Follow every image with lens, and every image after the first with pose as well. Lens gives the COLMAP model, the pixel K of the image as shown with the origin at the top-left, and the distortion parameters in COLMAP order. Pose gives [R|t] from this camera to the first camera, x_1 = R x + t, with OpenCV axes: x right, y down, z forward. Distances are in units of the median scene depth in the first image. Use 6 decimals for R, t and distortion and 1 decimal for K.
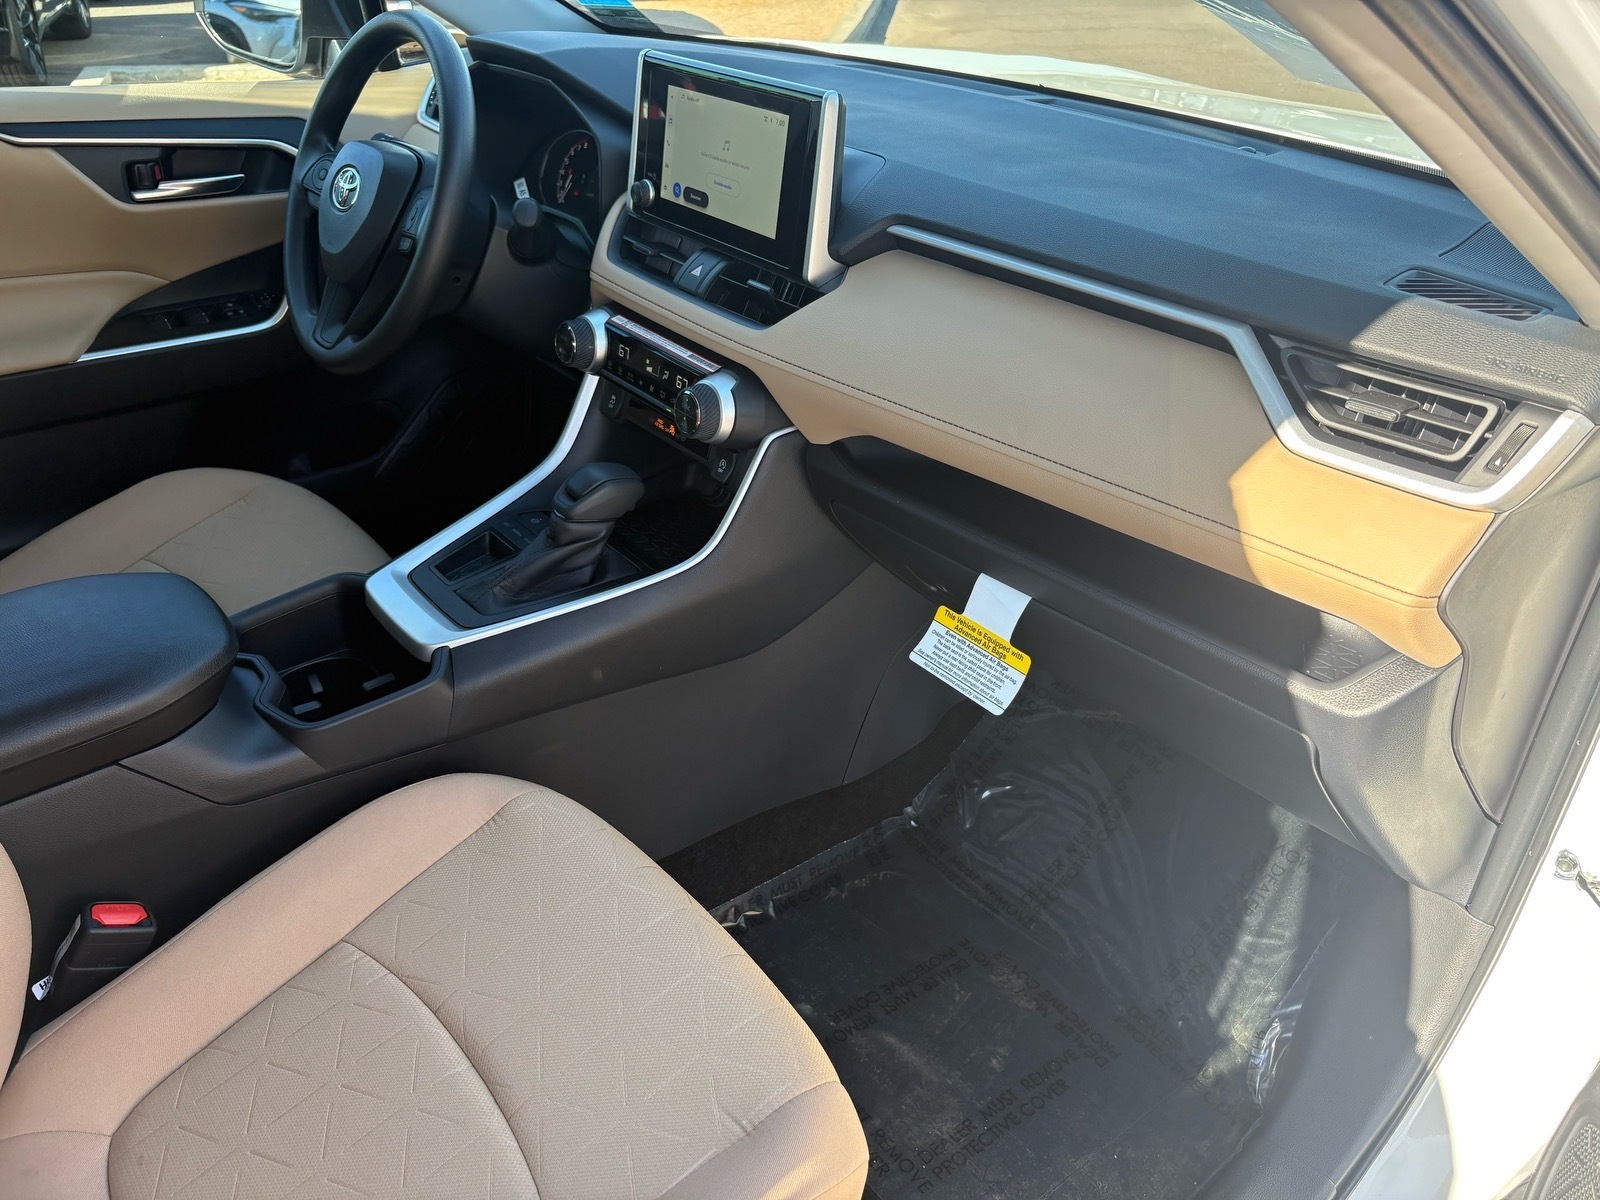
lens RADIAL K [[1237.5, 0, 804.0], [0, 1237.5, 583.5], [0, 0, 1]] dist [0.035278, -0.042765]
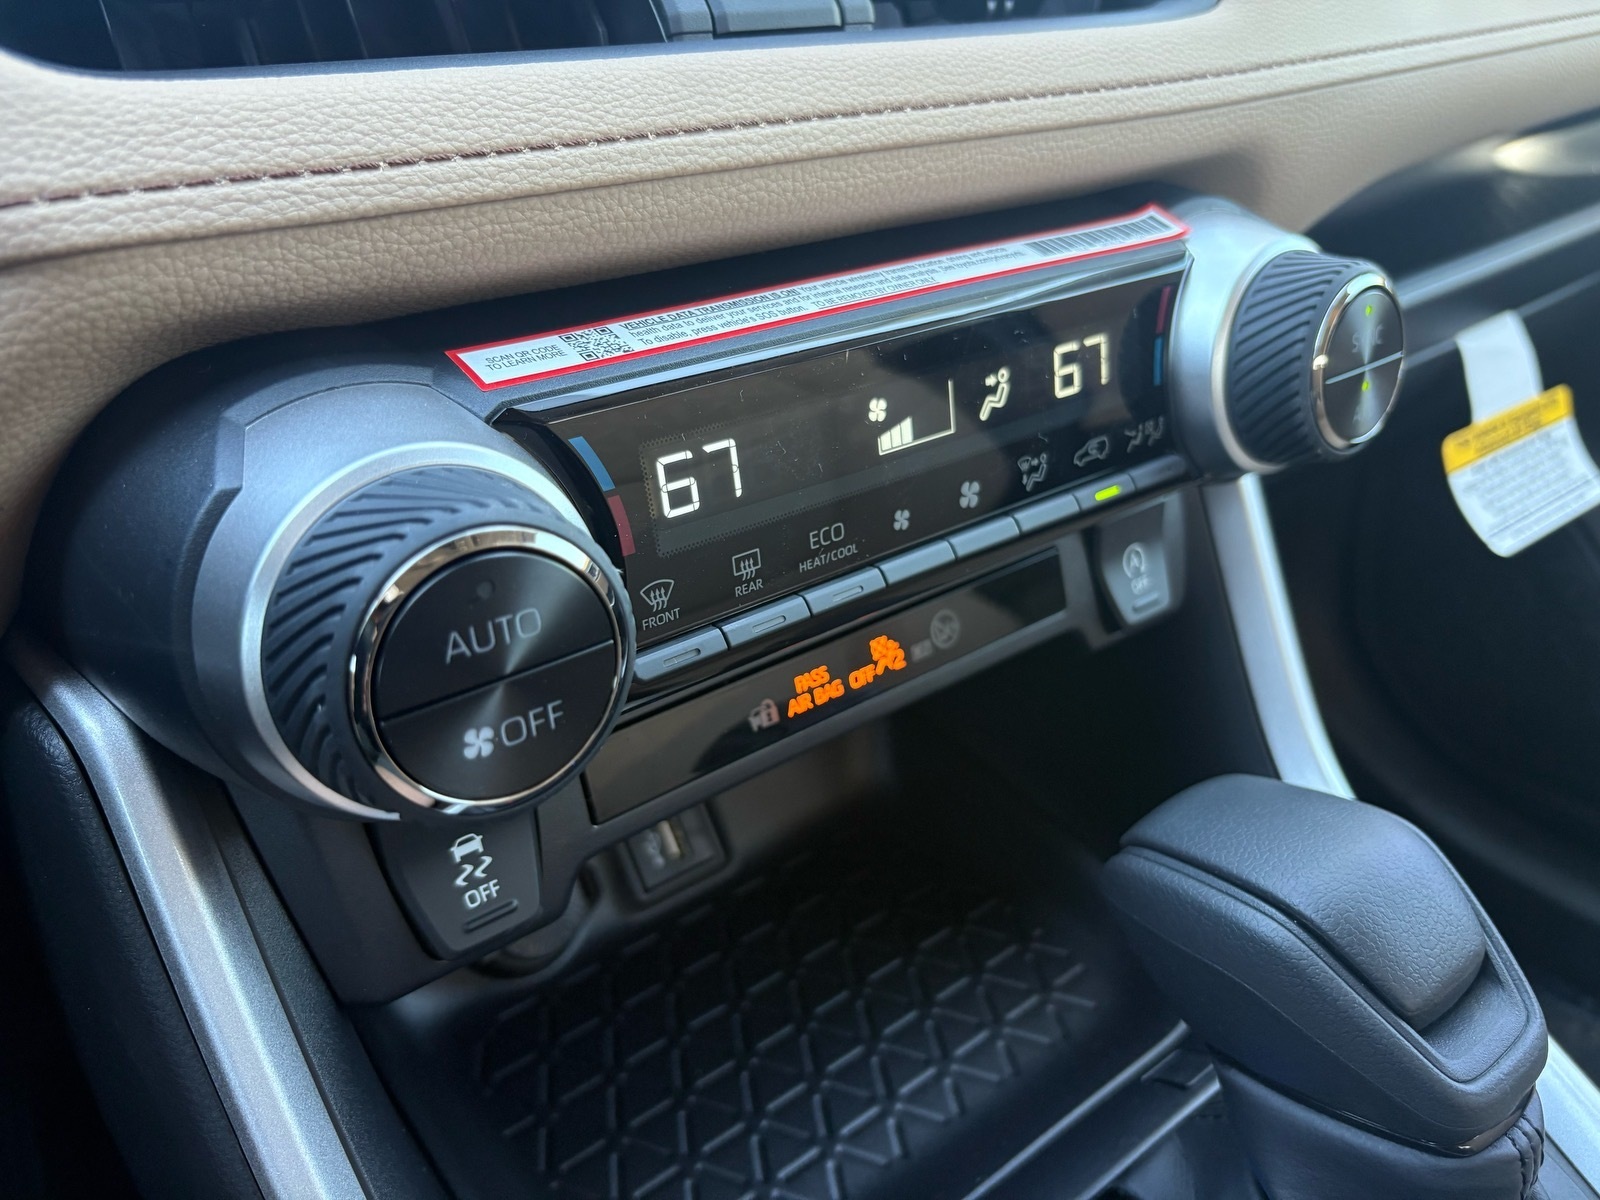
lens RADIAL K [[1237.5, 0, 784.0], [0, 1237.5, 594.4], [0, 0, 1]] dist [0.035278, -0.042765]
pose [[0.005142, -0.493588, 0.869681, -0.319257], [0.504497, 0.752181, 0.423918, -0.251982], [-0.863398, 0.436572, 0.252881, 0.983806]]
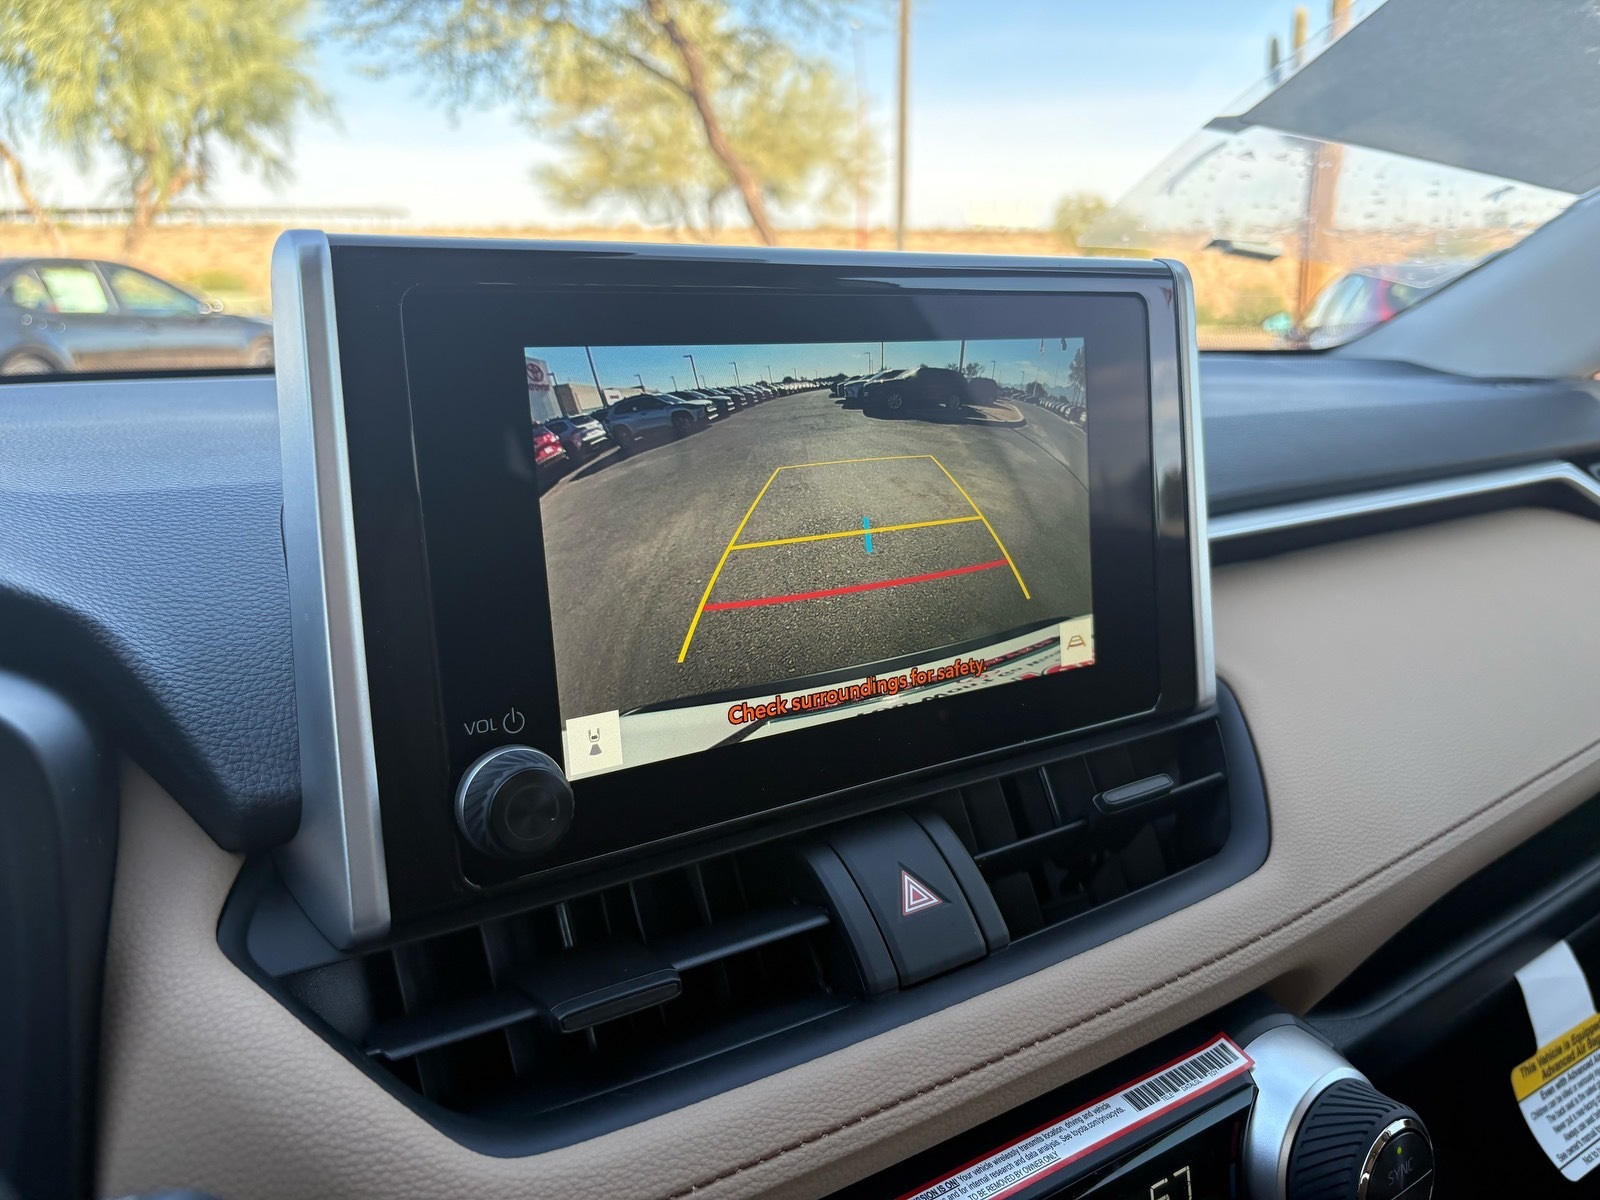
lens RADIAL K [[1237.5, 0, 797.0], [0, 1237.5, 595.9], [0, 0, 1]] dist [0.035278, -0.042765]
pose [[0.078959, -0.260657, 0.962197, -0.354105], [0.501815, 0.844394, 0.187565, -0.380637], [-0.861363, 0.468035, 0.197474, 0.927124]]
